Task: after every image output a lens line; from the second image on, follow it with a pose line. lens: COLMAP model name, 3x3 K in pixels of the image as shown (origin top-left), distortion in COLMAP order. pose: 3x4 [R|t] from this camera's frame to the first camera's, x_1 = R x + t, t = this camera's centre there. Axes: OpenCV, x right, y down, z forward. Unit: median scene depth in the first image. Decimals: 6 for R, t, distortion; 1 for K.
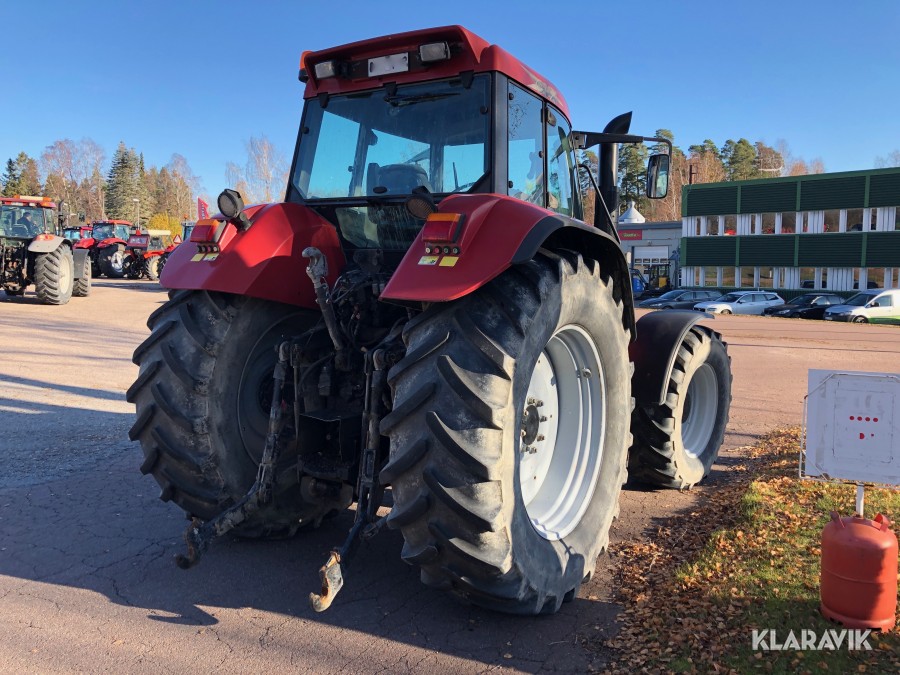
lens RADIAL K [[753.8, 0, 445.0], [0, 753.8, 340.4], [0, 0, 1]] dist [0.031364, -0.026912]
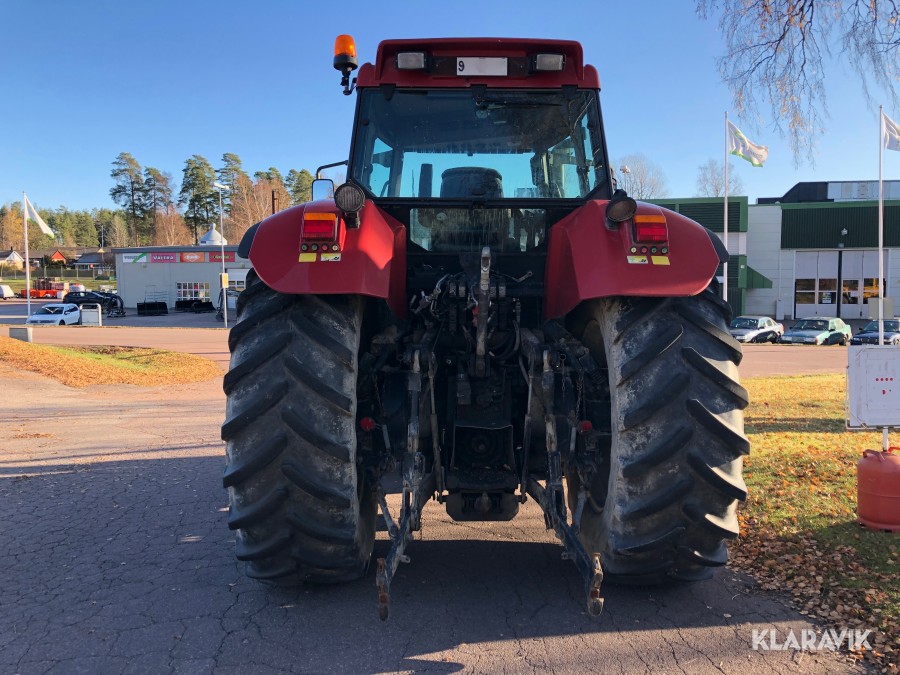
lens RADIAL K [[753.8, 0, 444.1], [0, 753.8, 334.1], [0, 0, 1]] dist [0.031364, -0.026912]
pose [[0.838468, -0.037460, 0.543662, -0.719827], [0.058602, 0.998047, -0.021611, 0.003886], [-0.541791, 0.049980, 0.839026, 0.230489]]
